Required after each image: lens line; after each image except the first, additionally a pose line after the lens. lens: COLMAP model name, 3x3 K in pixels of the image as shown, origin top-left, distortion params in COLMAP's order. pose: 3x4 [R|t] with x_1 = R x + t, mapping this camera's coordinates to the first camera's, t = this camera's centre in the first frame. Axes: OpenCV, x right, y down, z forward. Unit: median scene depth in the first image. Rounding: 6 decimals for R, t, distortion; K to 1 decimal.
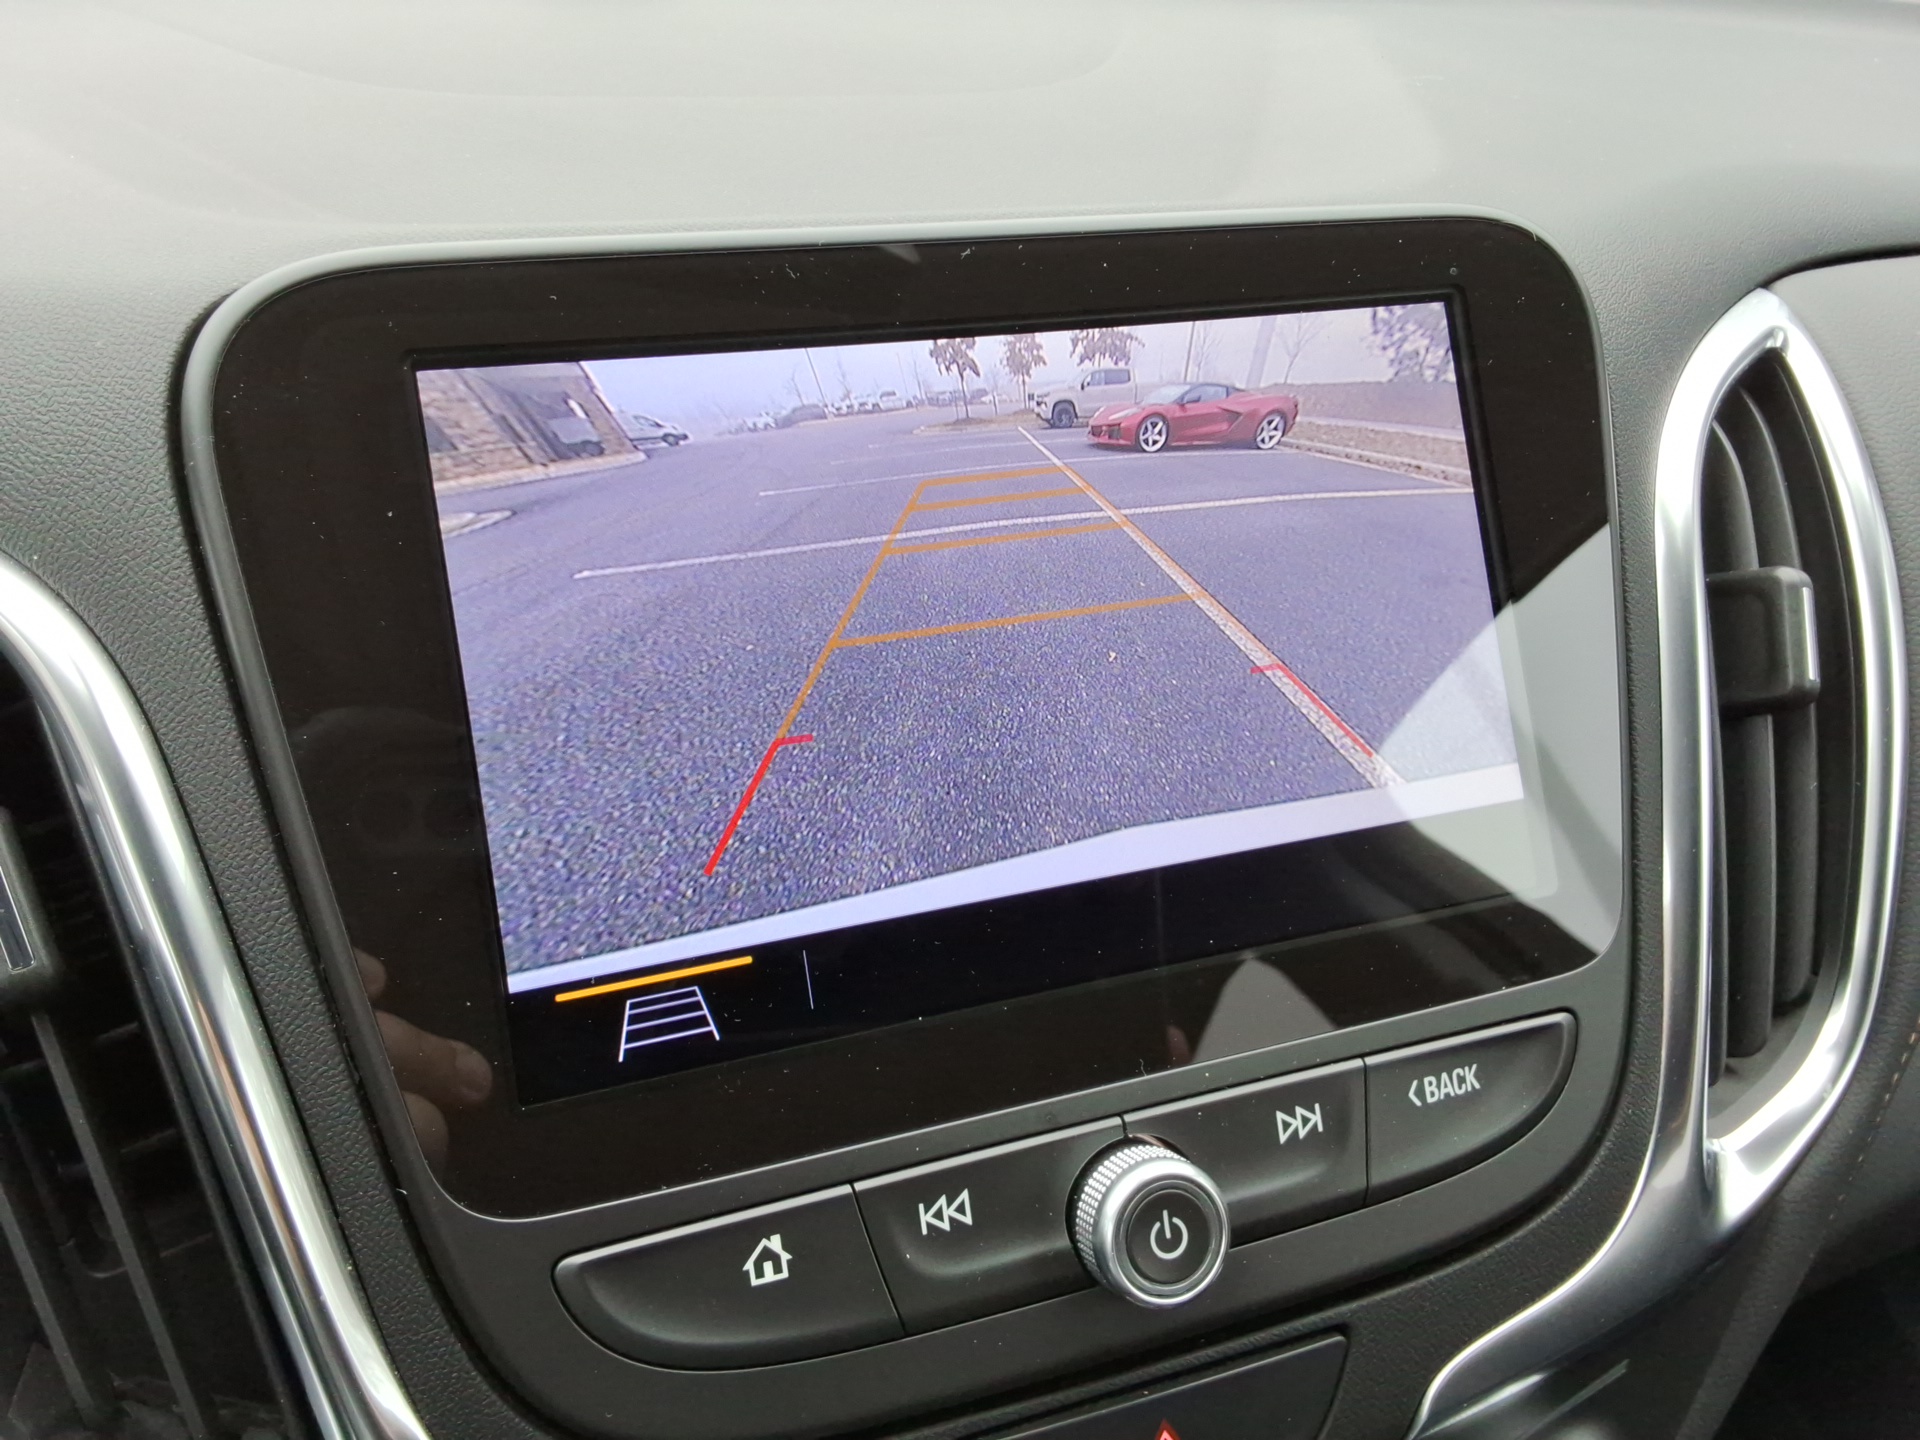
lens RADIAL K [[1538.9, 0, 986.2], [0, 1538.9, 692.4], [0, 0, 1]] dist [0.106217, -0.148371]
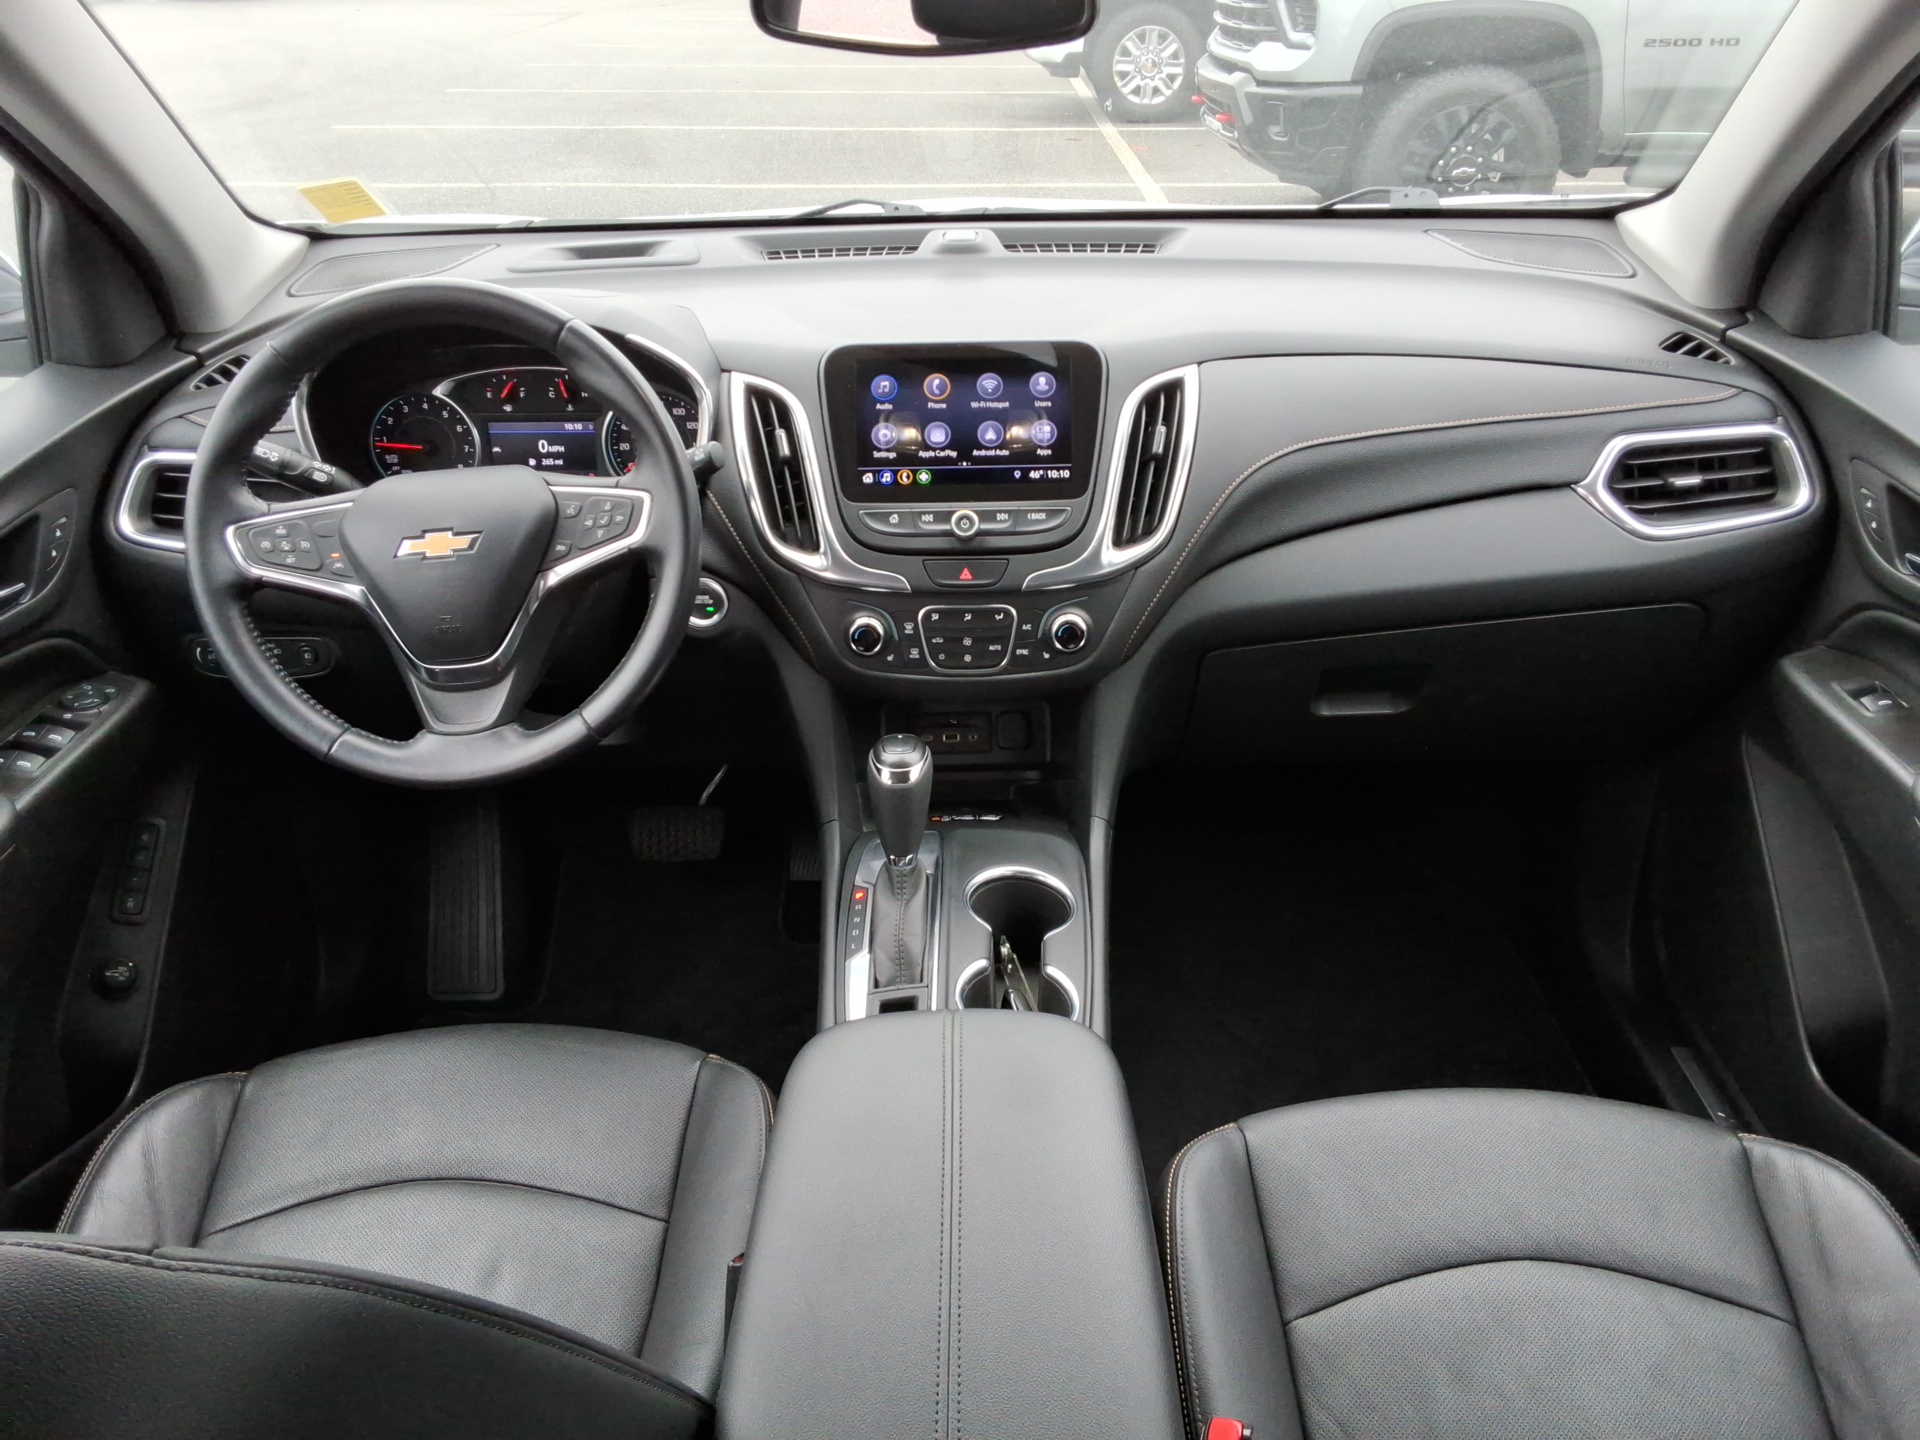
lens RADIAL K [[1538.9, 0, 1014.4], [0, 1538.9, 721.0], [0, 0, 1]] dist [0.106217, -0.148371]
pose [[0.940870, 0.088136, -0.327101, 1.924494], [-0.118836, 0.990074, -0.075046, 1.298844], [0.317240, 0.109480, 0.942005, -3.599820]]
